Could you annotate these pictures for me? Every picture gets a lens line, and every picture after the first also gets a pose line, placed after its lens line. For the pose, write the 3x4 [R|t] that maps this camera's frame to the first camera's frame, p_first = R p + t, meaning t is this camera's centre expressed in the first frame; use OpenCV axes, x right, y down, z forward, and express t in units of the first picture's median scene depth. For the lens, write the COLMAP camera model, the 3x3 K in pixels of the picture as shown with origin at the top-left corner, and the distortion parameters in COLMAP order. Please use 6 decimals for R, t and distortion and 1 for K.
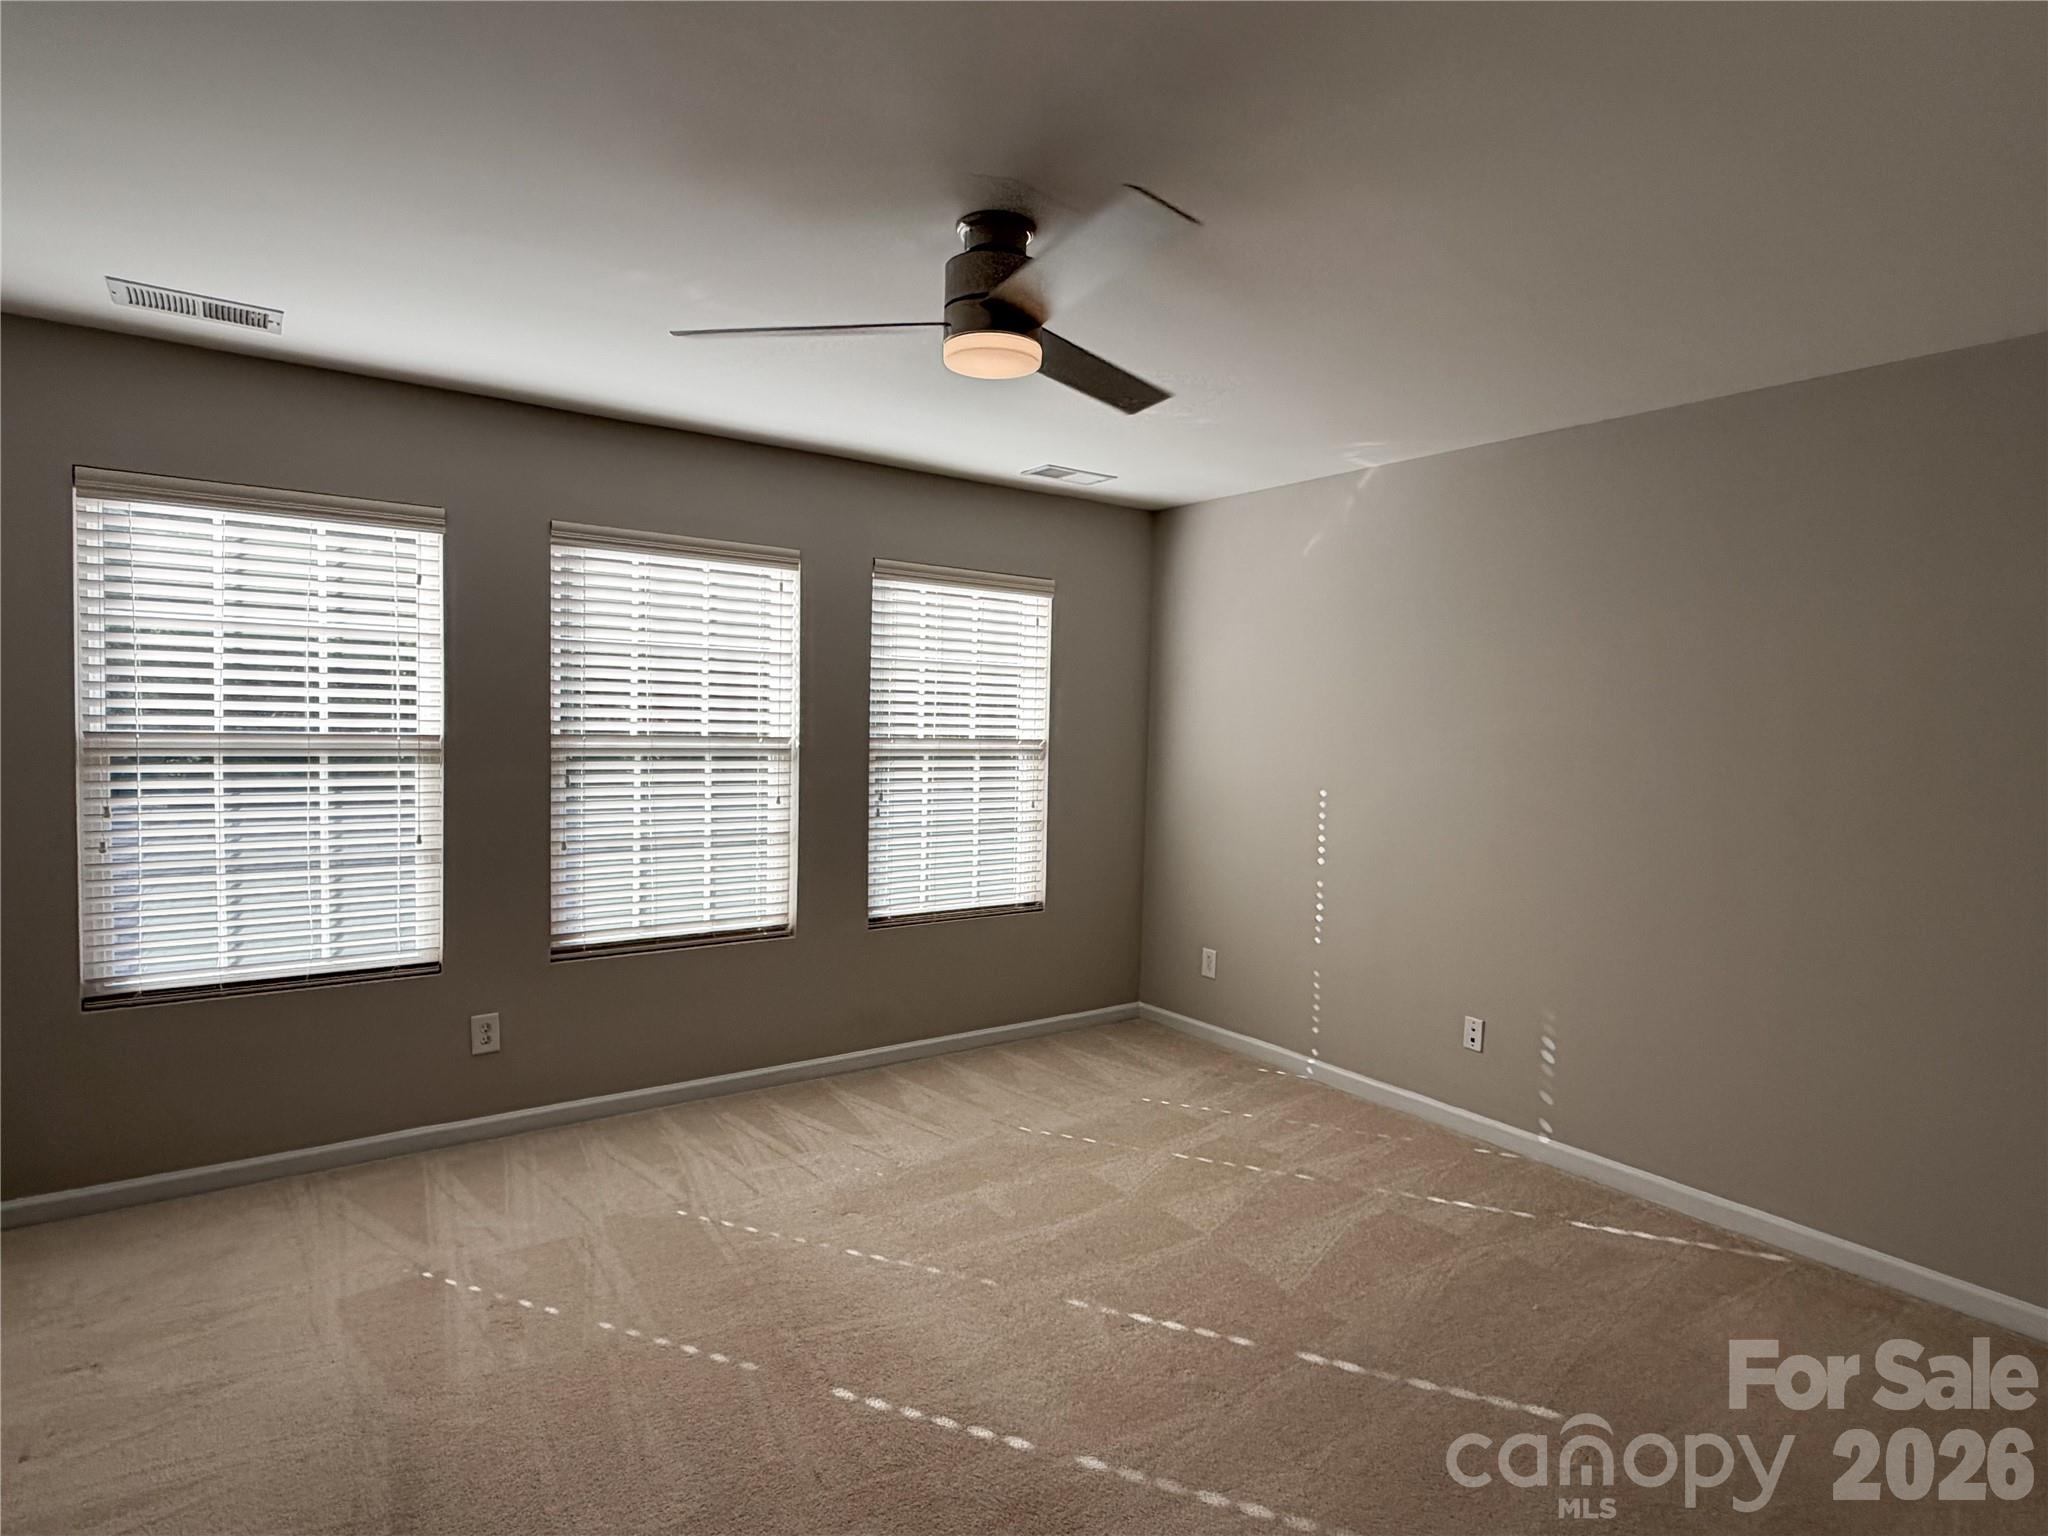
lens RADIAL K [[1082.5, 0, 1006.1], [0, 1082.5, 780.0], [0, 0, 1]] dist [-0.001849, -0.000225]
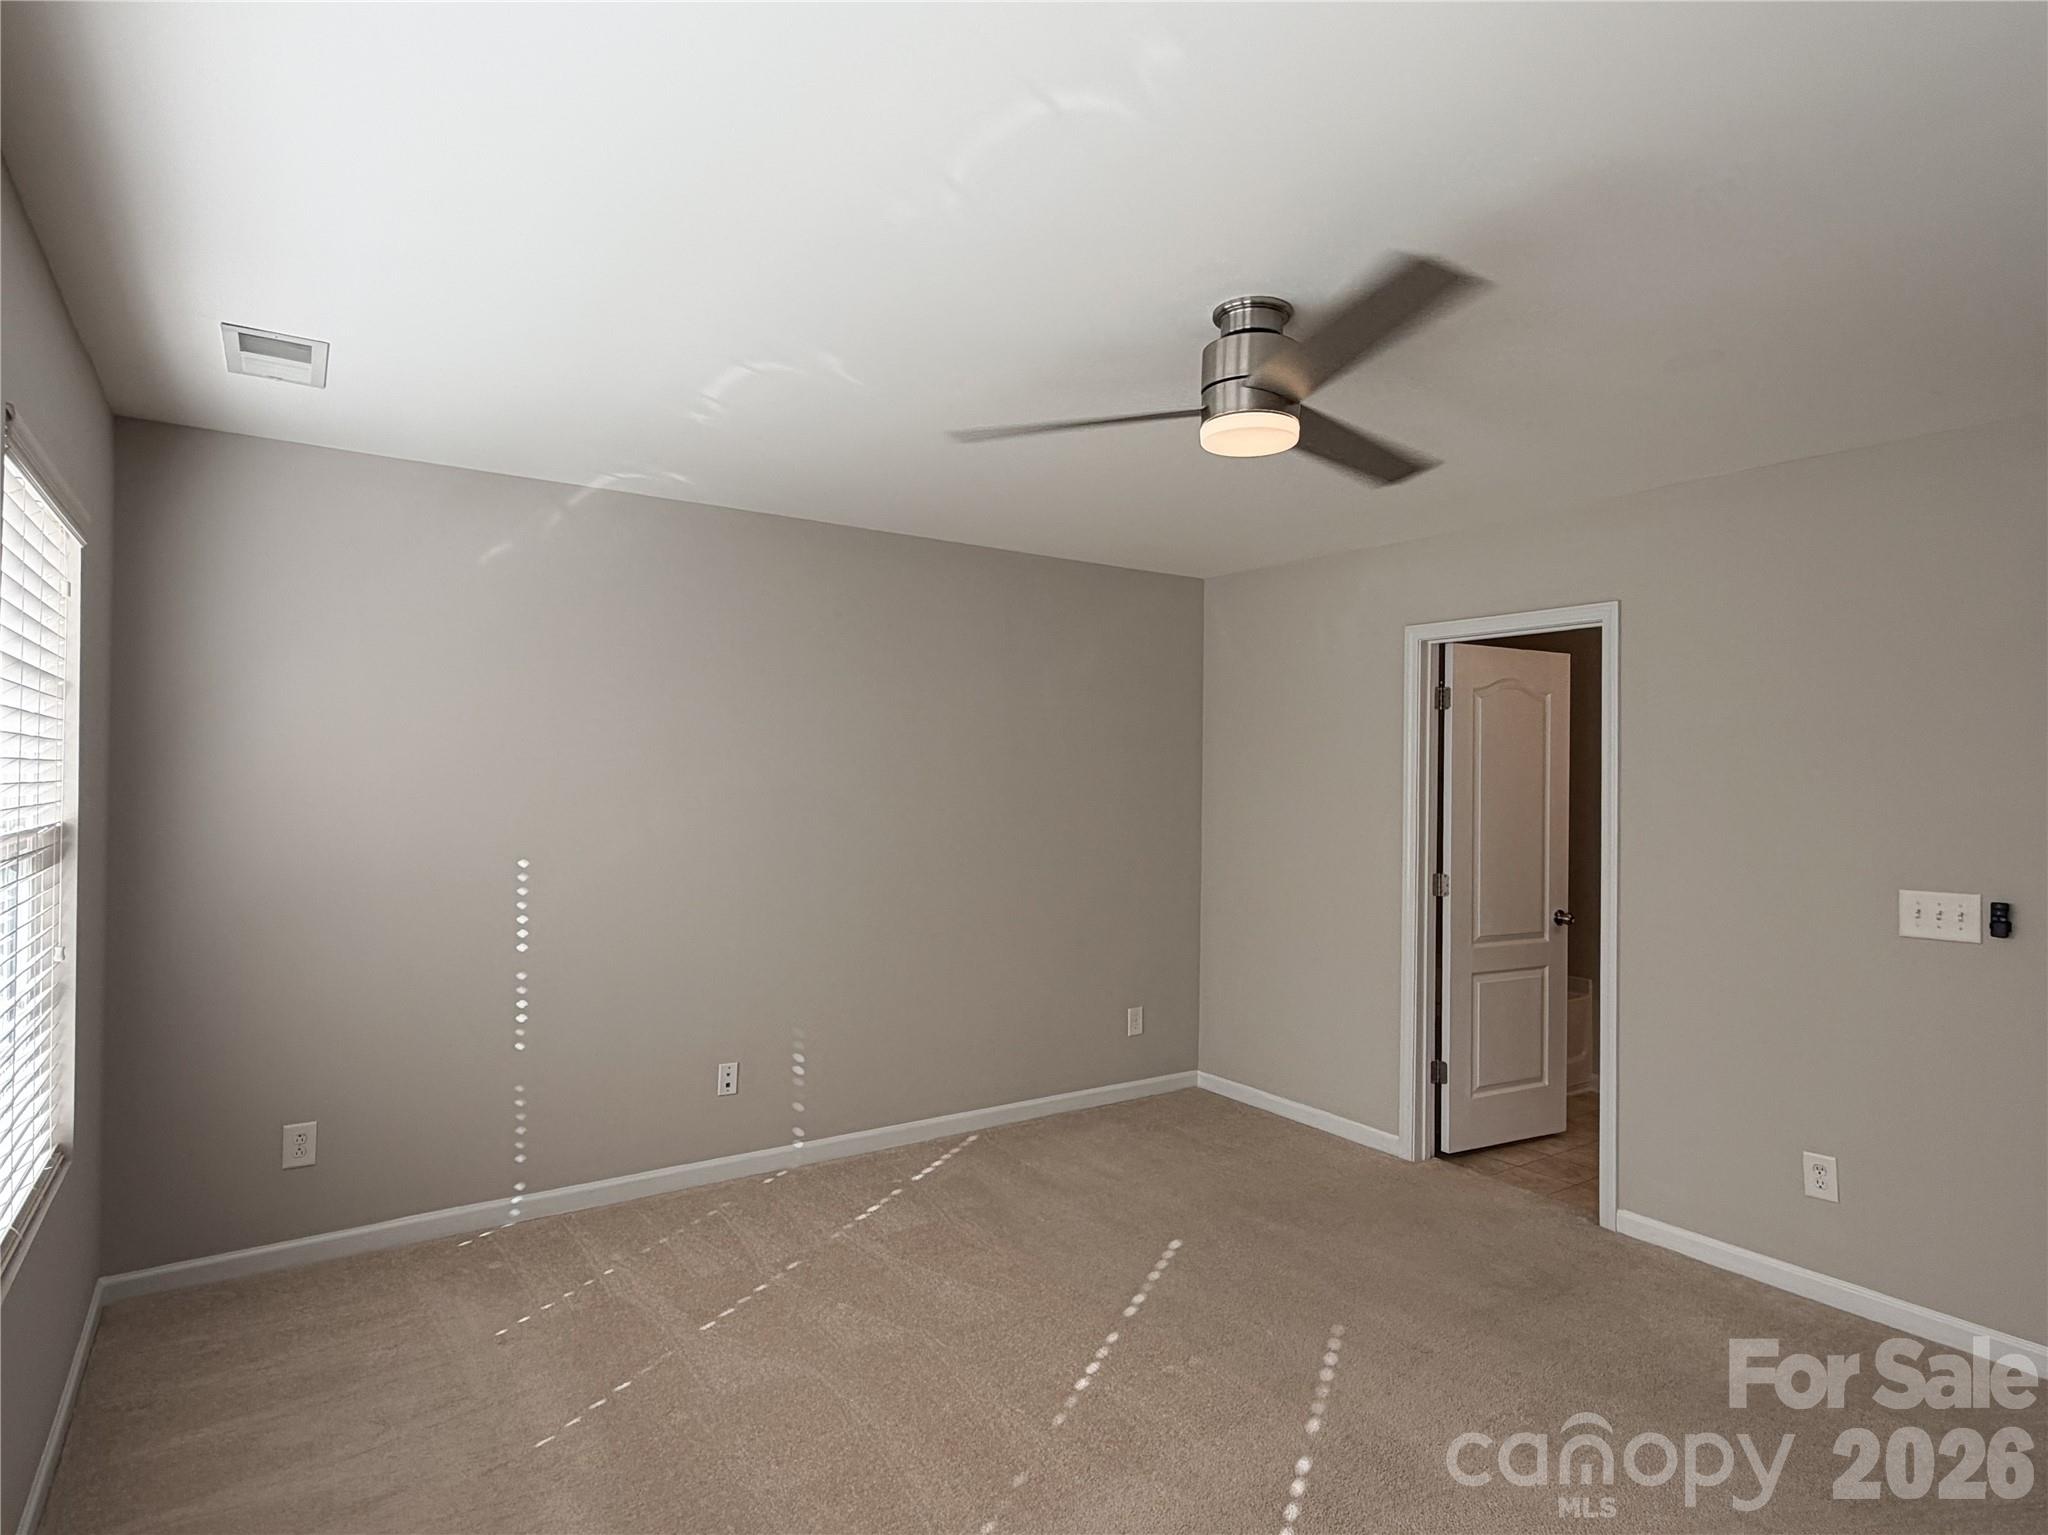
lens RADIAL K [[1107.1, 0, 1025.3], [0, 1107.1, 771.6], [0, 0, 1]] dist [-0.001612, -0.000843]
pose [[-0.000137, -0.018248, 0.999833, -0.645673], [0.045283, 0.998808, 0.018235, -0.065822], [-0.998974, 0.045278, 0.000689, 0.745688]]
